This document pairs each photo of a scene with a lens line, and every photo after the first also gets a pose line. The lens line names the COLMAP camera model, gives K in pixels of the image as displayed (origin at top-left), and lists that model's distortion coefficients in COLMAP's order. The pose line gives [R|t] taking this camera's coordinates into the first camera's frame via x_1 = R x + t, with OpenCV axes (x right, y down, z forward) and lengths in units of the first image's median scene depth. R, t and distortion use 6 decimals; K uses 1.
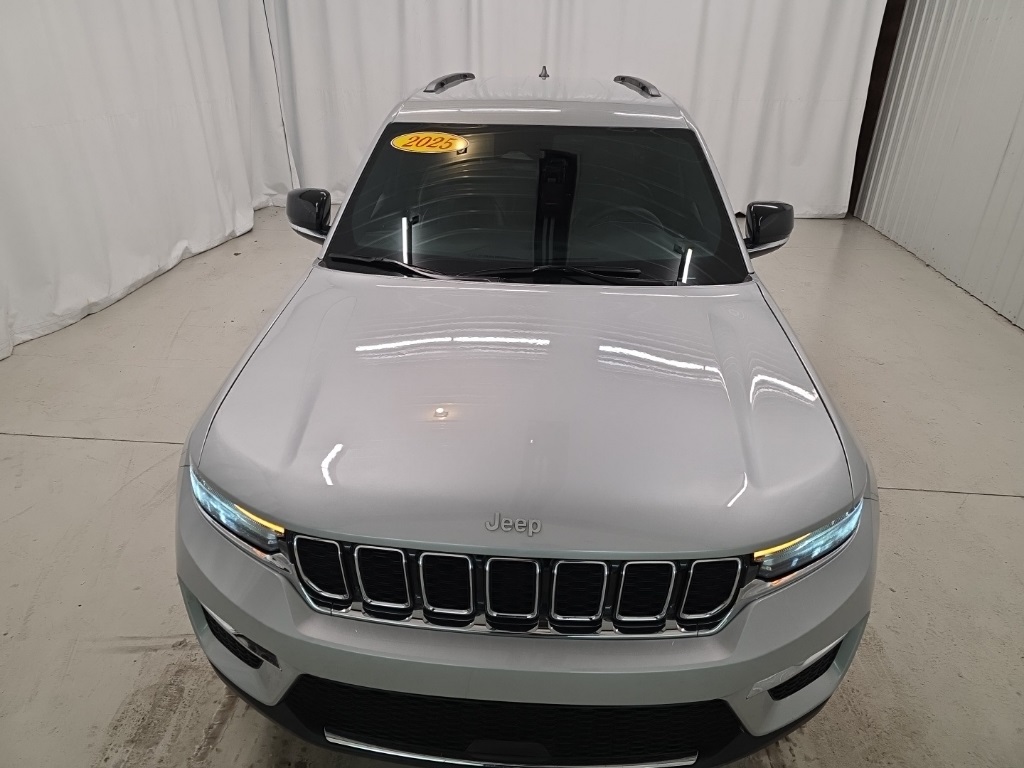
lens RADIAL K [[679.7, 0, 500.6], [0, 679.7, 359.5], [0, 0, 1]] dist [0.055520, -0.040375]
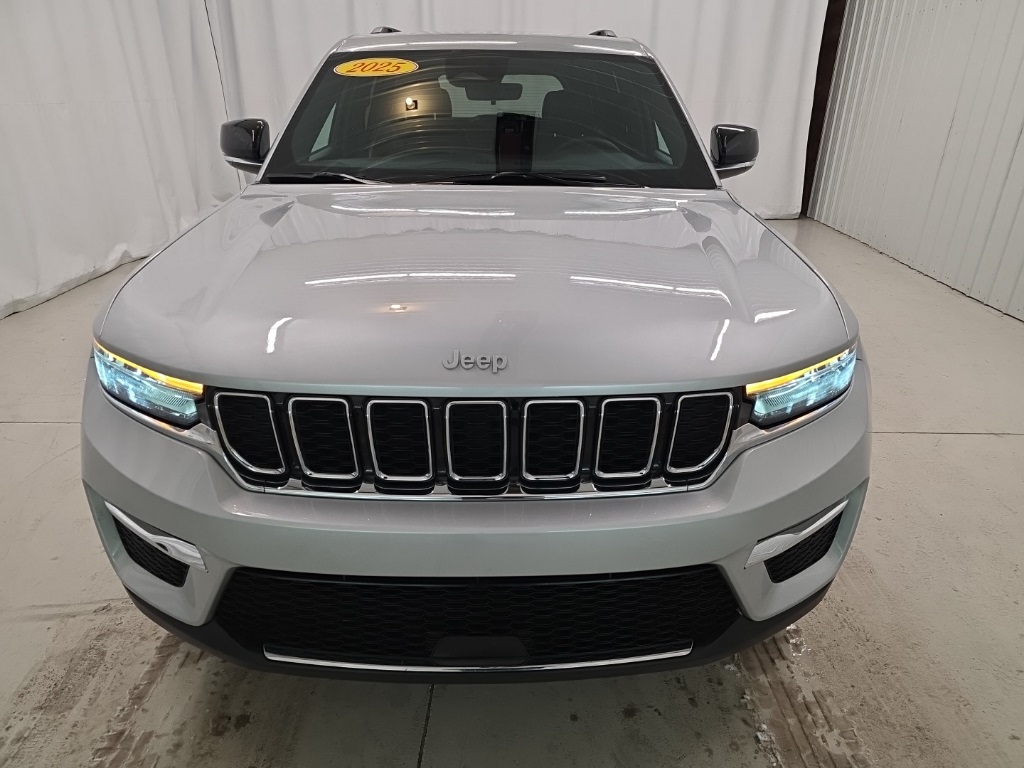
lens RADIAL K [[682.3, 0, 513.7], [0, 682.3, 370.4], [0, 0, 1]] dist [0.053548, -0.038041]
pose [[0.997002, -0.035876, 0.068558, 0.005363], [0.038423, 0.998606, -0.036194, 0.186215], [-0.067163, 0.038719, 0.996990, 0.088566]]
